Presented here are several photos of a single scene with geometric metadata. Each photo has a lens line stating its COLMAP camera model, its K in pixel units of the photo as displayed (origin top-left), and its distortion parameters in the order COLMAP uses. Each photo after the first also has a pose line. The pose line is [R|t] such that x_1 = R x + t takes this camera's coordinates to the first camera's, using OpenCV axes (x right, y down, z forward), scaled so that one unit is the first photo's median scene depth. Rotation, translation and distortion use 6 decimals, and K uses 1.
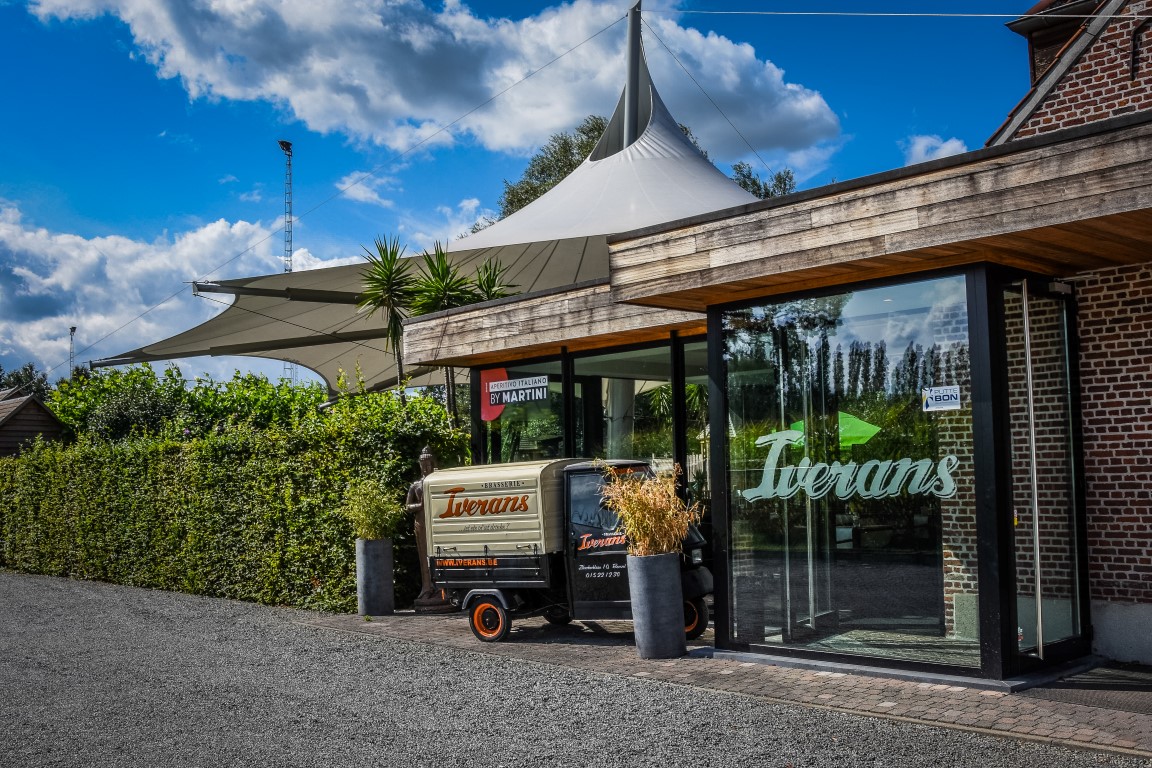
lens RADIAL K [[1194.6, 0, 576.0], [0, 1194.6, 384.0], [0, 0, 1]] dist [-0.147438, 0.207832]
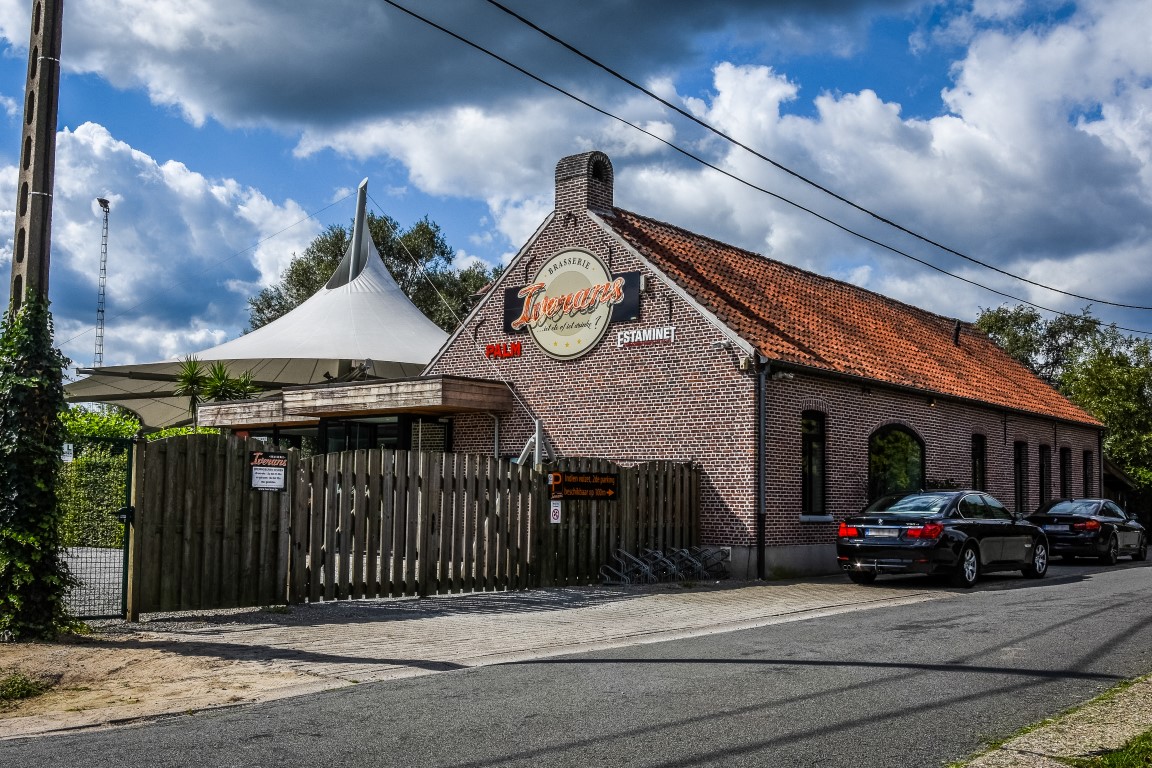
lens RADIAL K [[1194.6, 0, 576.0], [0, 1194.6, 384.0], [0, 0, 1]] dist [-0.147438, 0.207832]
pose [[0.985108, 0.046888, 0.165420, 0.179545], [-0.042801, 0.998686, -0.028186, -0.070802], [-0.166524, 0.020686, 0.985820, -1.261921]]
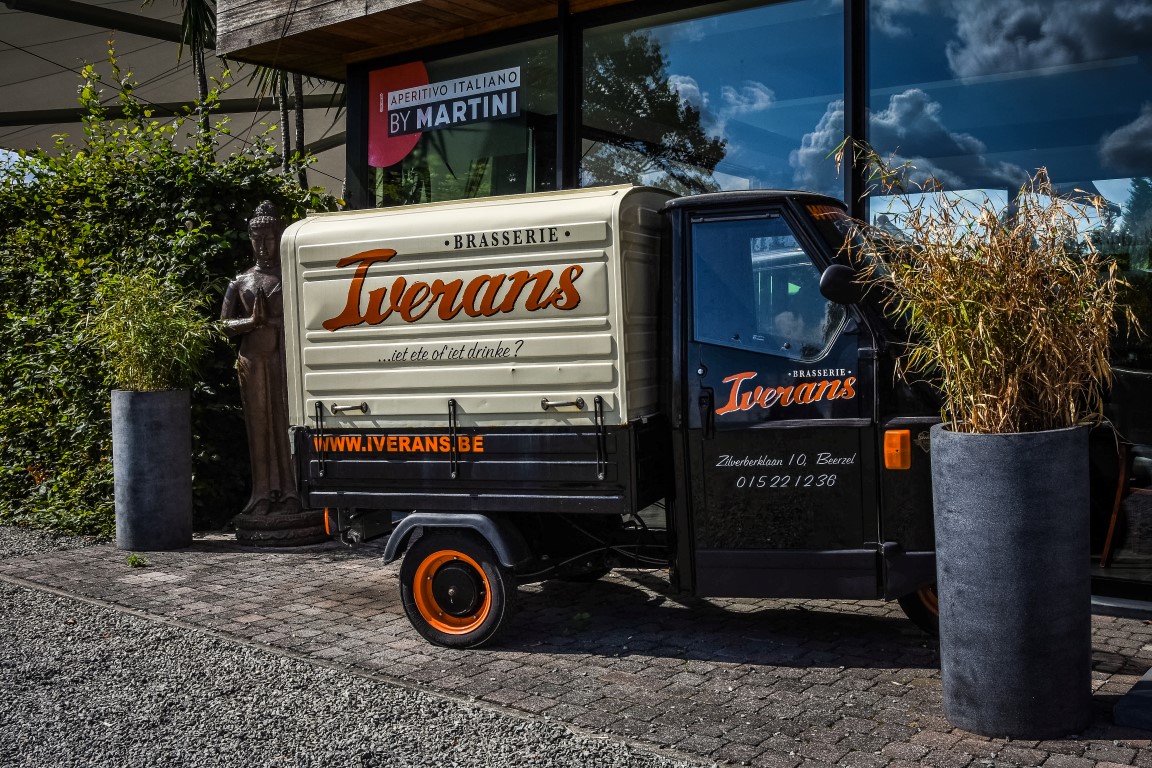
lens RADIAL K [[1194.6, 0, 576.0], [0, 1194.6, 384.0], [0, 0, 1]] dist [-0.147438, 0.207832]
pose [[0.983951, 0.020676, 0.177239, -0.091669], [-0.038817, 0.994279, 0.099507, 0.079508], [-0.174167, -0.104790, 0.979124, 0.541866]]
